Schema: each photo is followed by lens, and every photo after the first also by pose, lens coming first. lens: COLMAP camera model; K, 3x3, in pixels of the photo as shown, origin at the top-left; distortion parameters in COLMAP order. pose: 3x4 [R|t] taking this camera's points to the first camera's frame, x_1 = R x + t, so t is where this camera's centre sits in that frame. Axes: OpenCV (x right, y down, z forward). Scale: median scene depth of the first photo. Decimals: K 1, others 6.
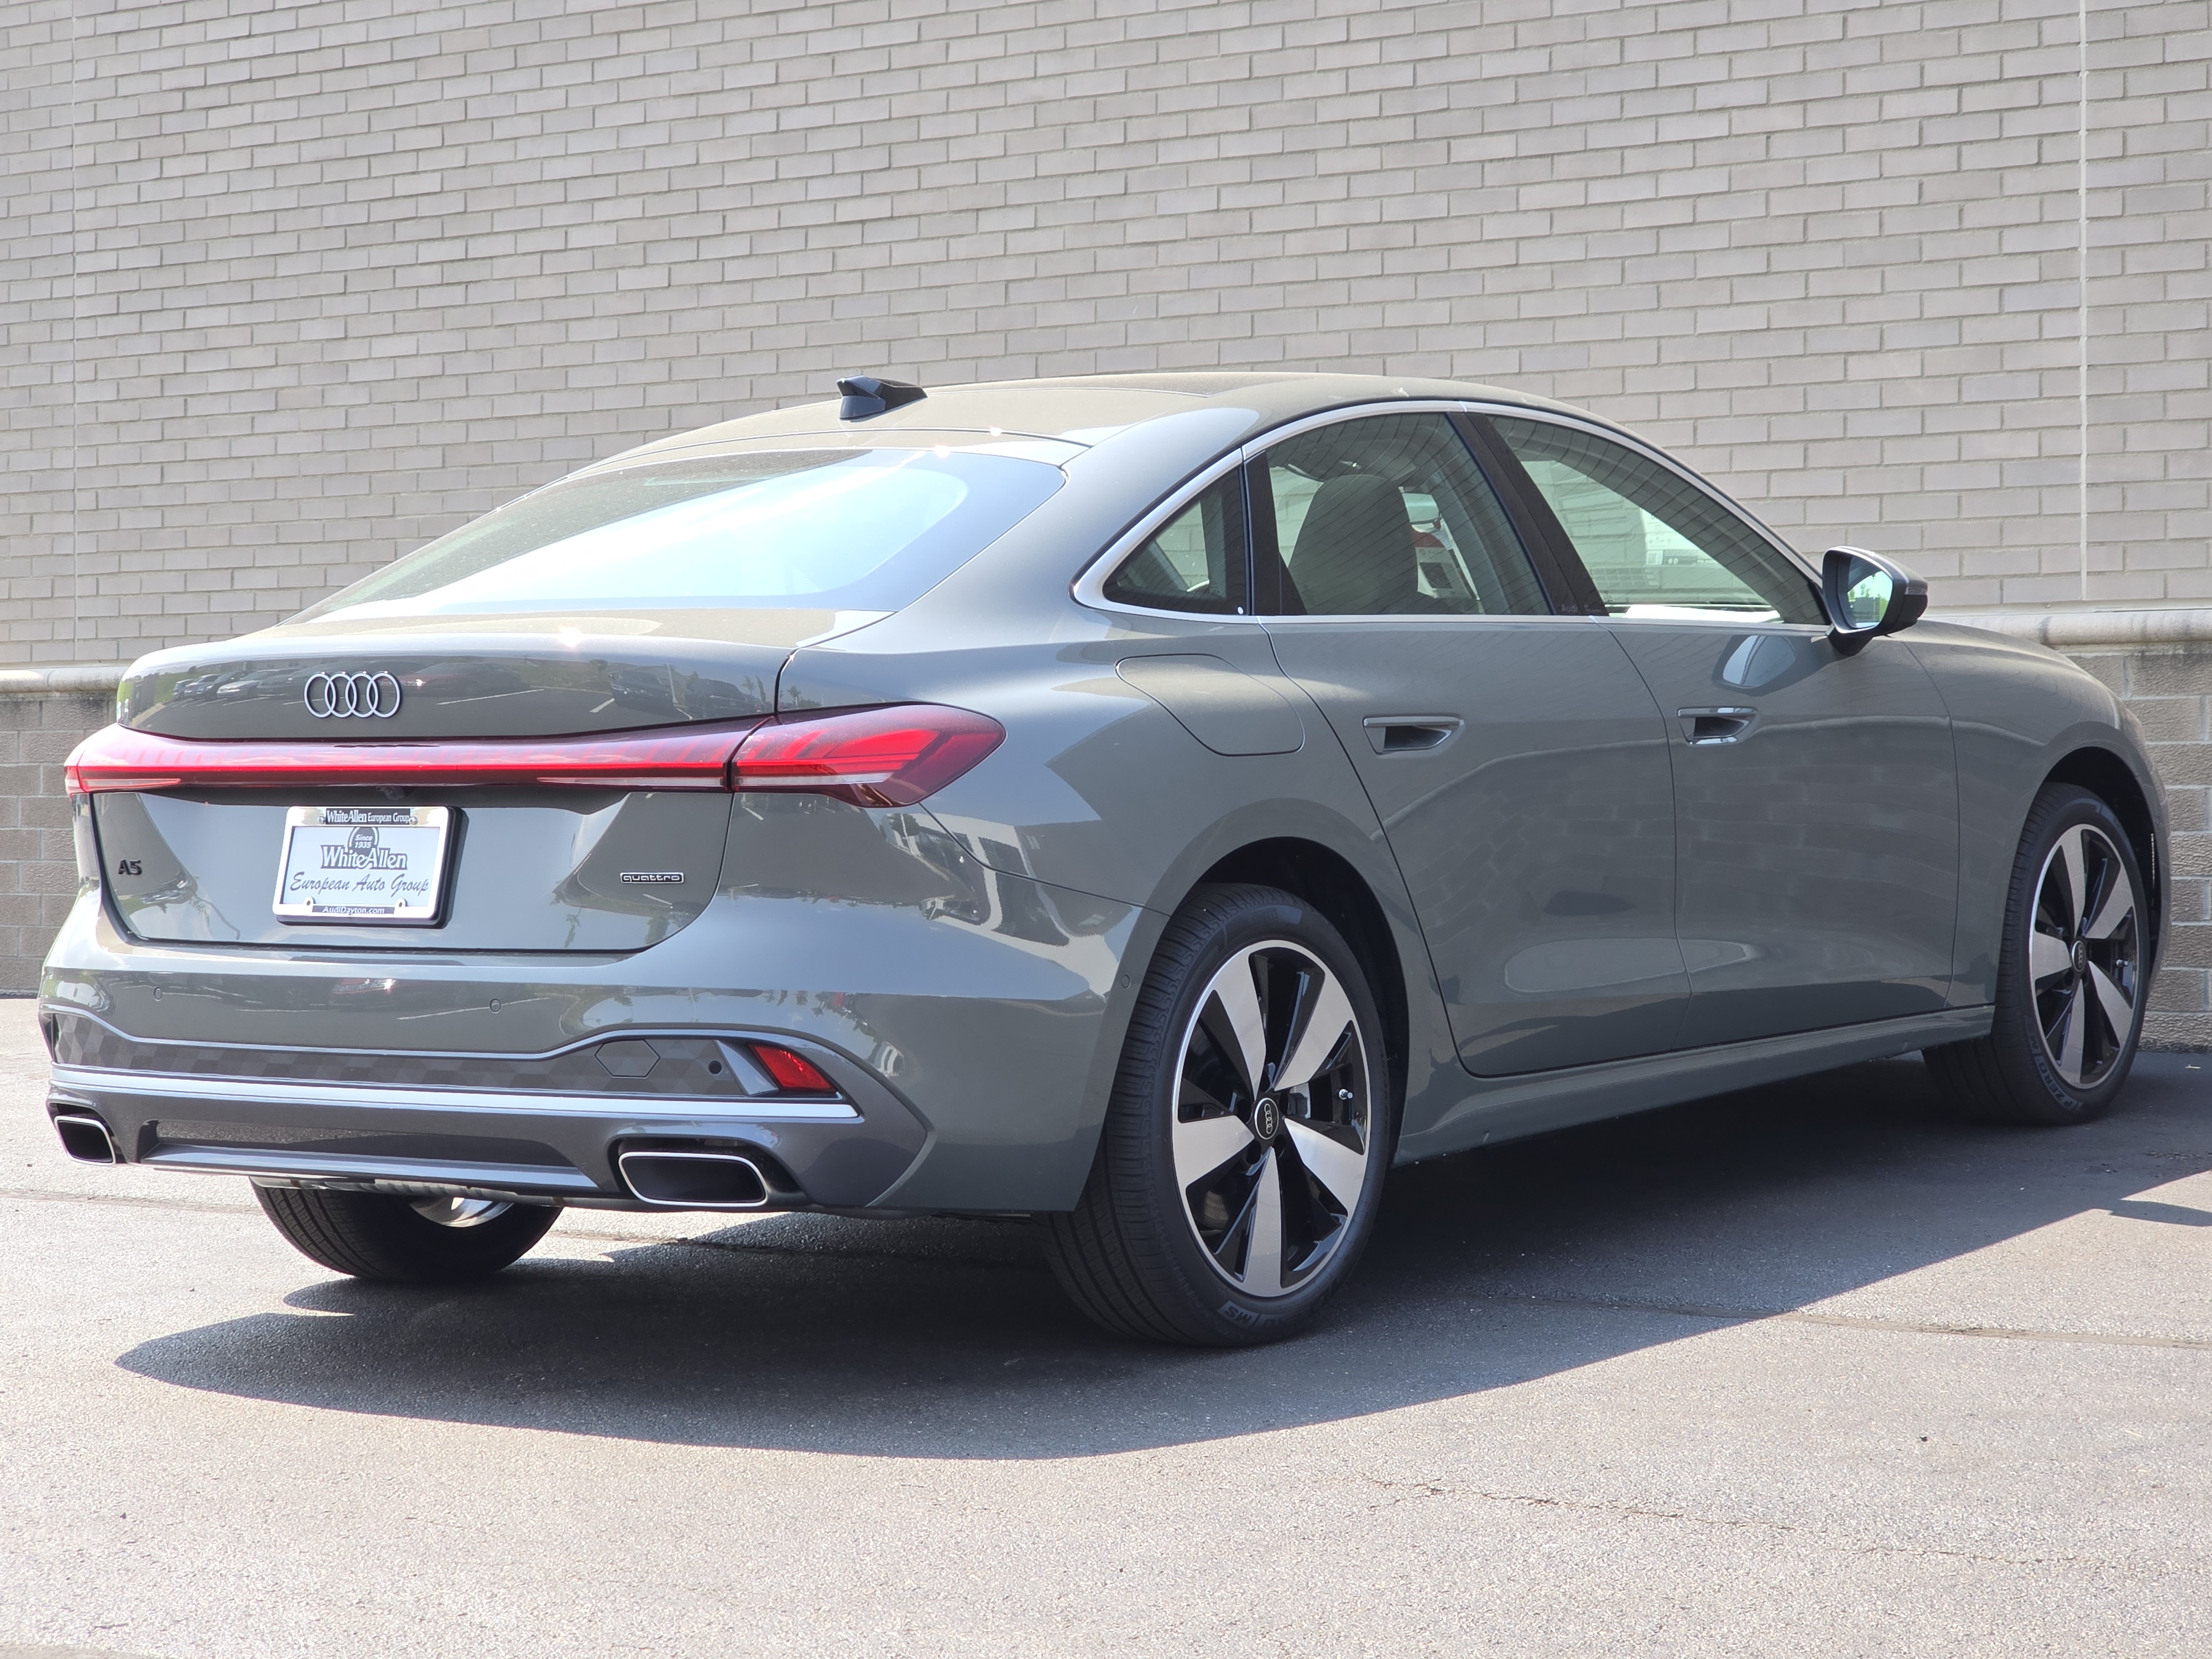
lens RADIAL K [[4553.0, 0, 1142.4], [0, 4553.0, 685.1], [0, 0, 1]] dist [-0.013749, 0.000000]
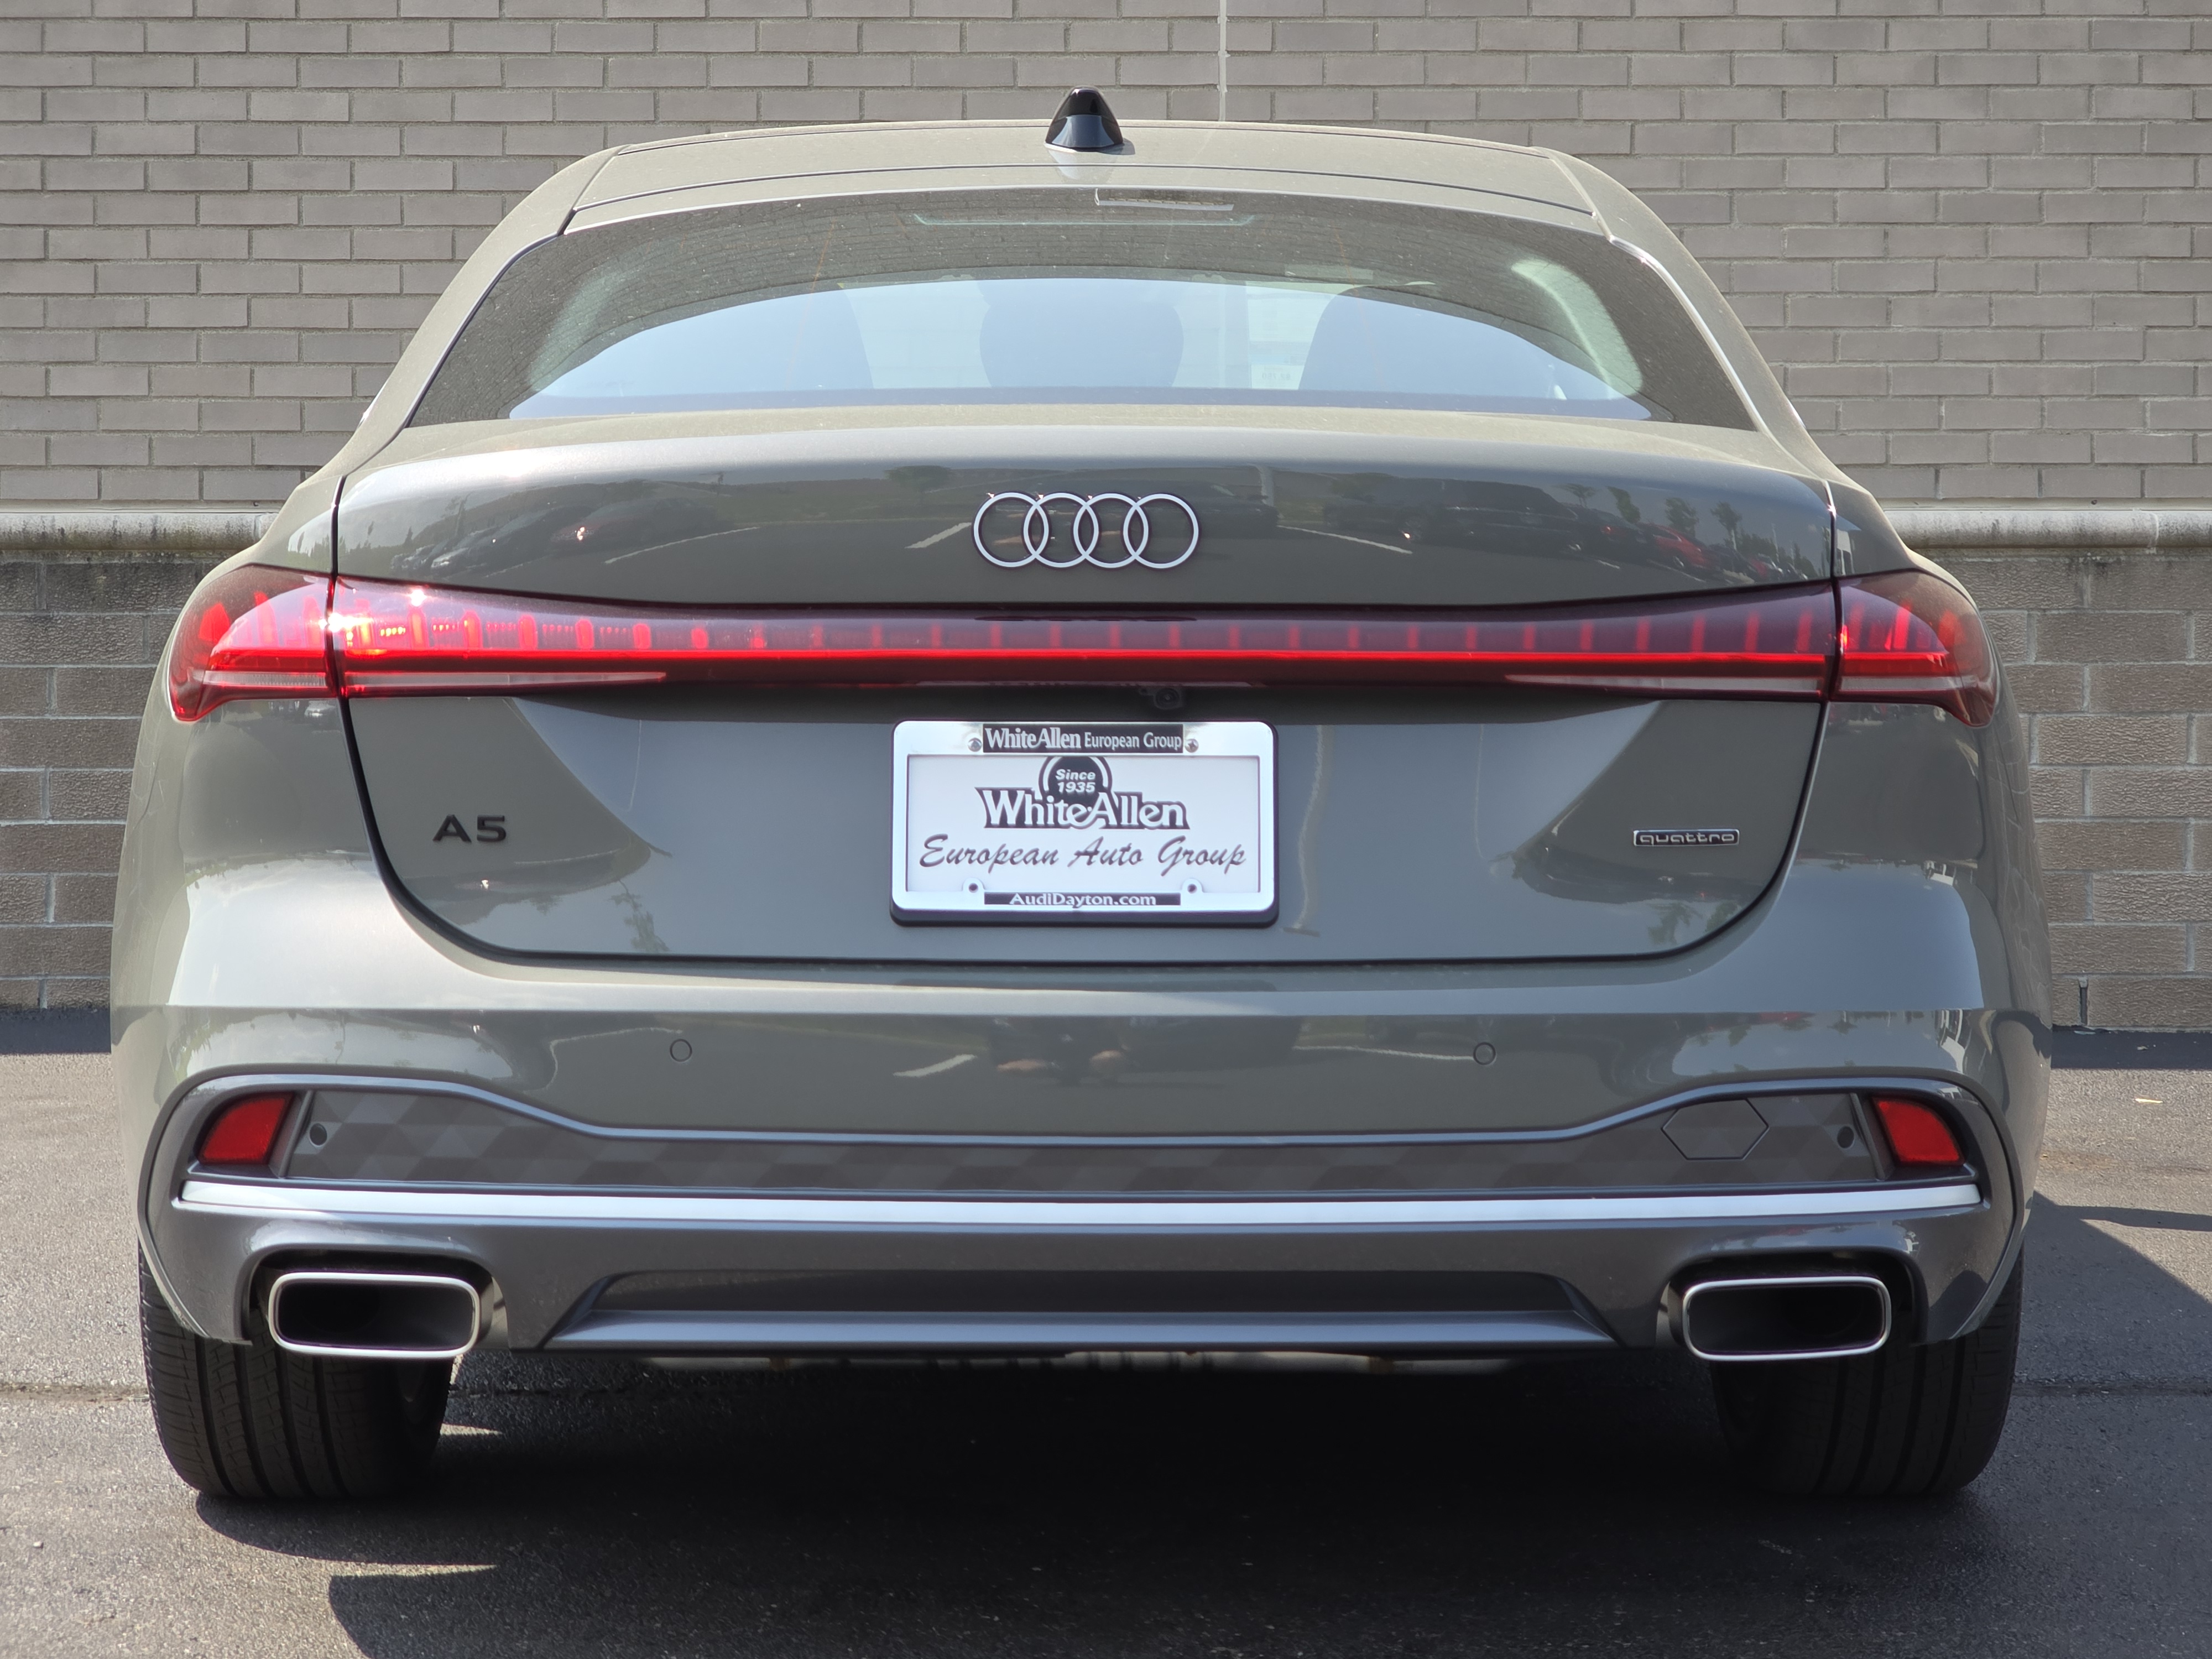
lens RADIAL K [[4553.0, 0, 1108.0], [0, 4553.0, 751.9], [0, 0, 1]] dist [-0.013749, 0.000000]
pose [[0.815408, 0.000038, 0.578887, -0.307600], [-0.015844, 0.999627, 0.022251, 0.010502], [-0.578670, -0.027316, 0.815104, 0.312450]]
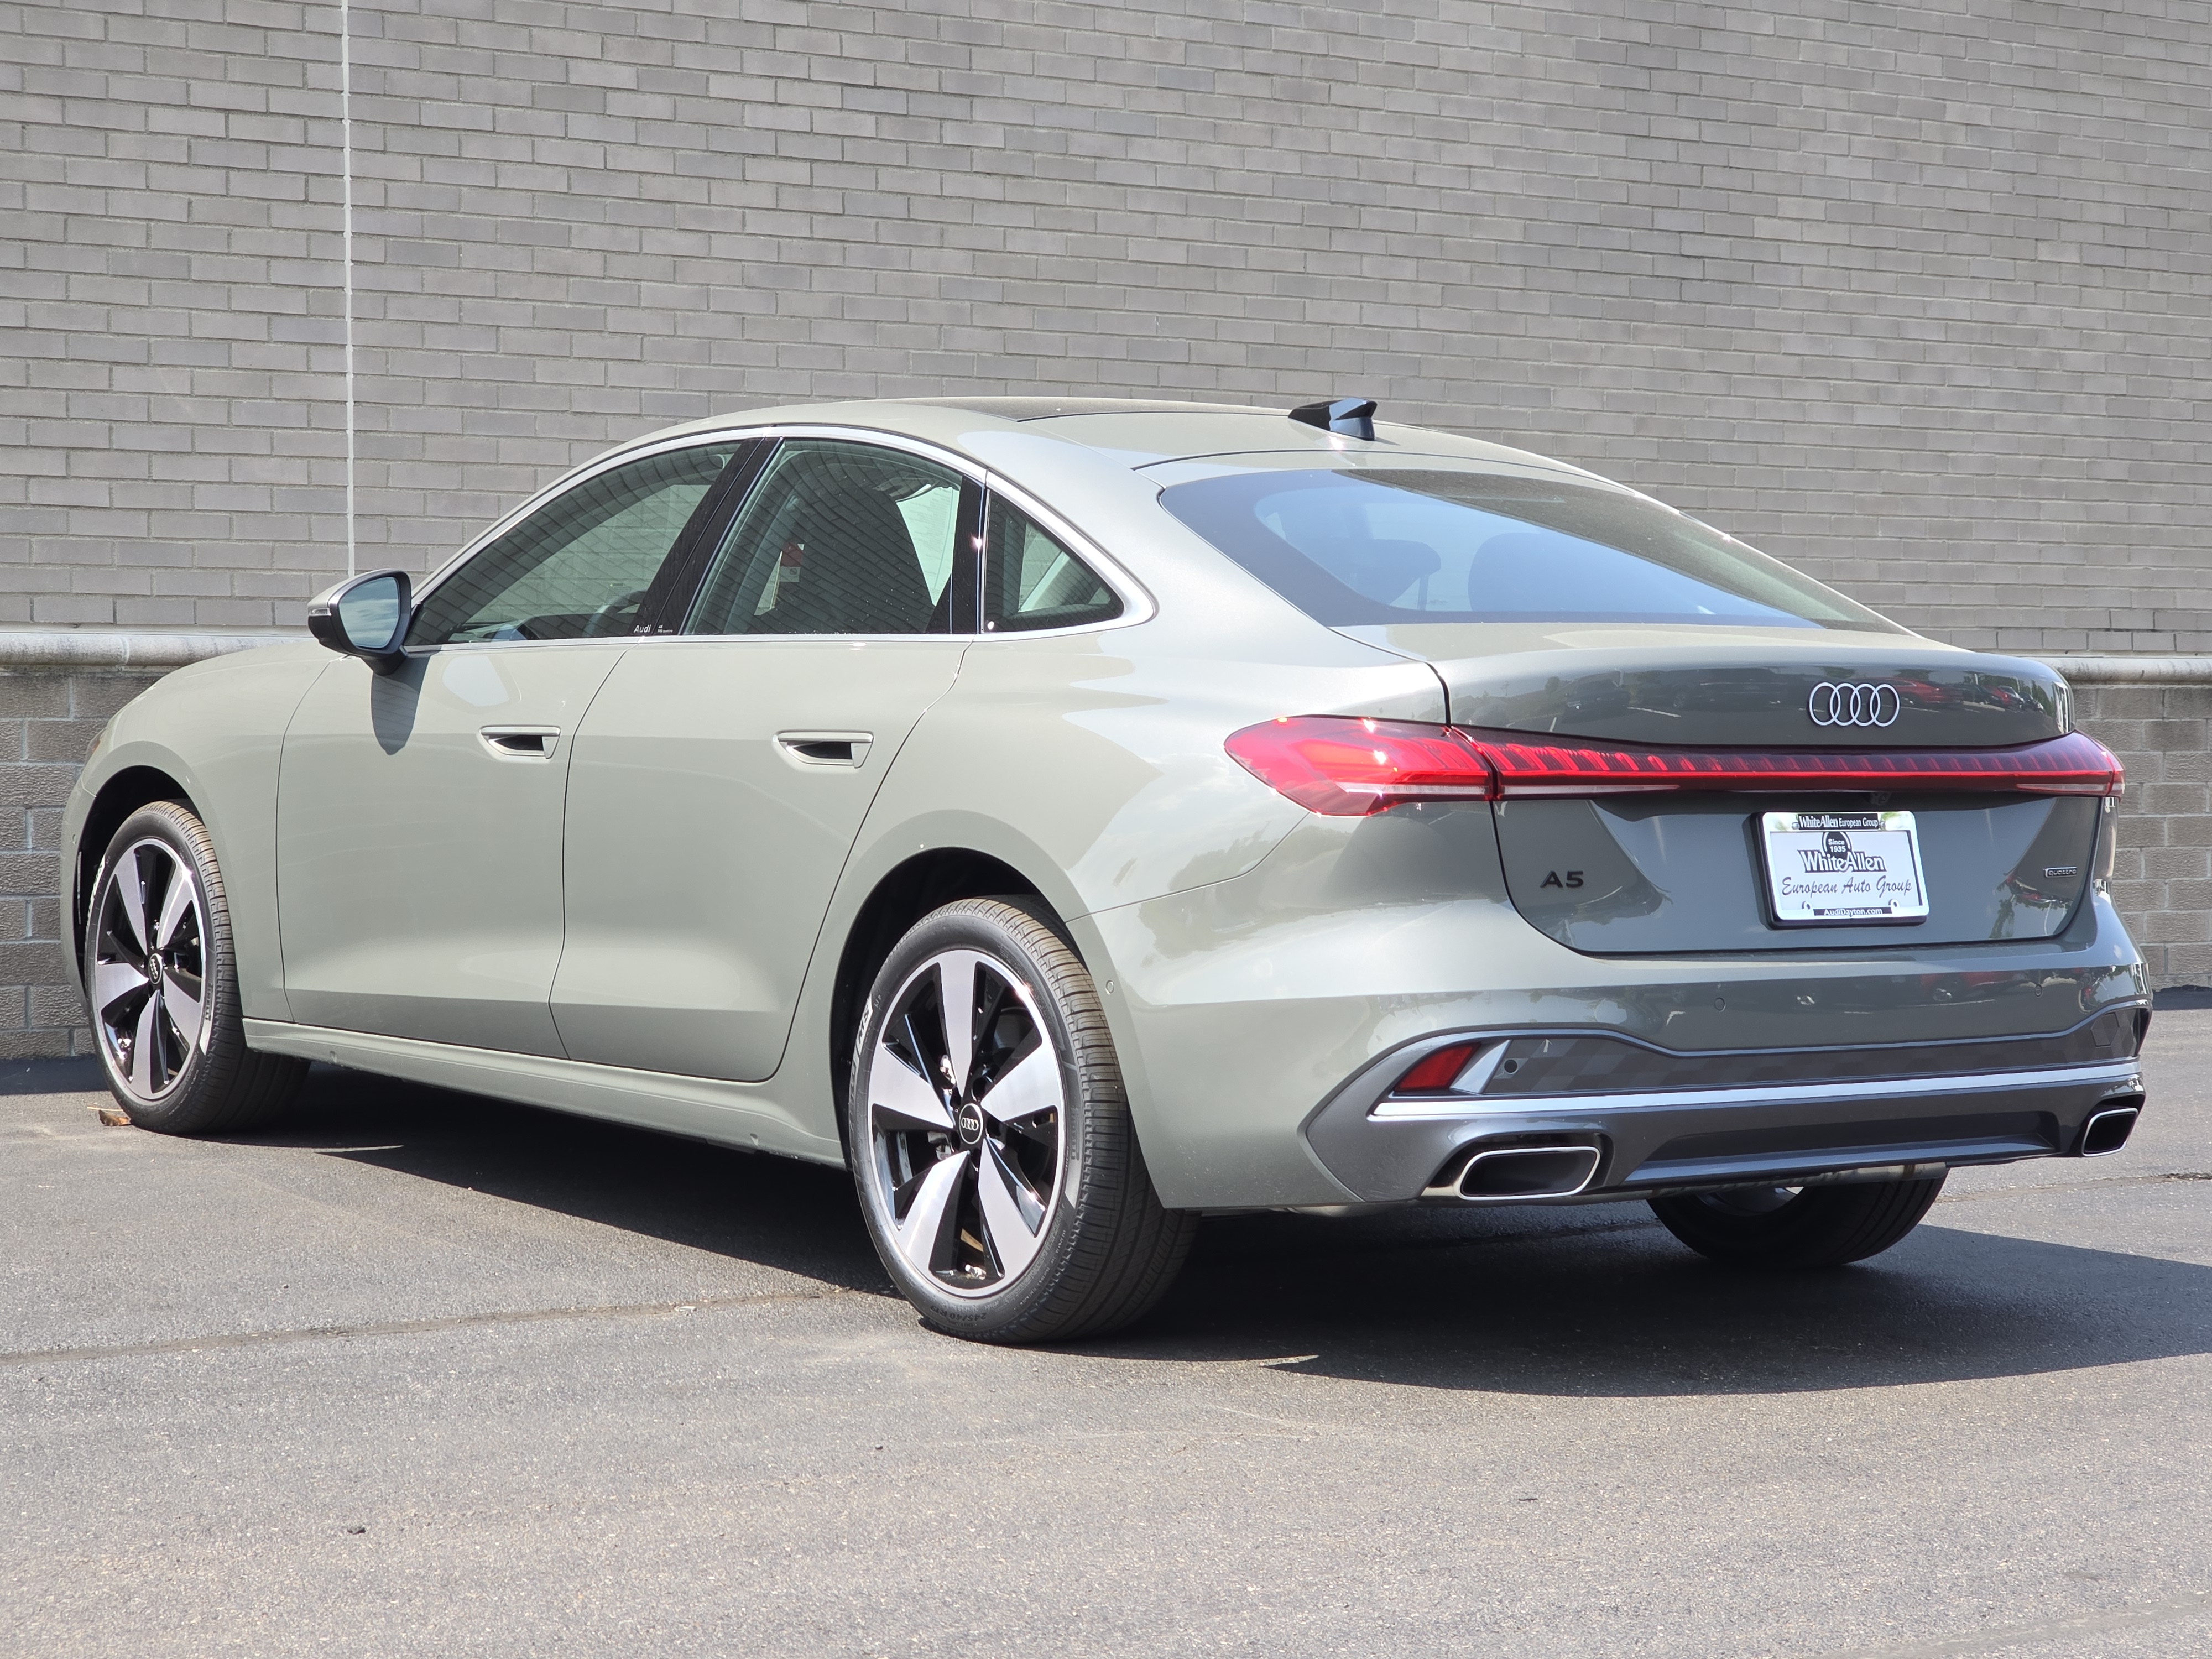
lens RADIAL K [[4553.0, 0, 1152.4], [0, 4553.0, 694.0], [0, 0, 1]] dist [-0.013749, 0.000000]
pose [[0.314498, 0.019674, 0.949054, -0.727856], [-0.013921, 0.999773, -0.016112, 0.011342], [-0.949156, -0.008144, 0.314701, 0.497077]]
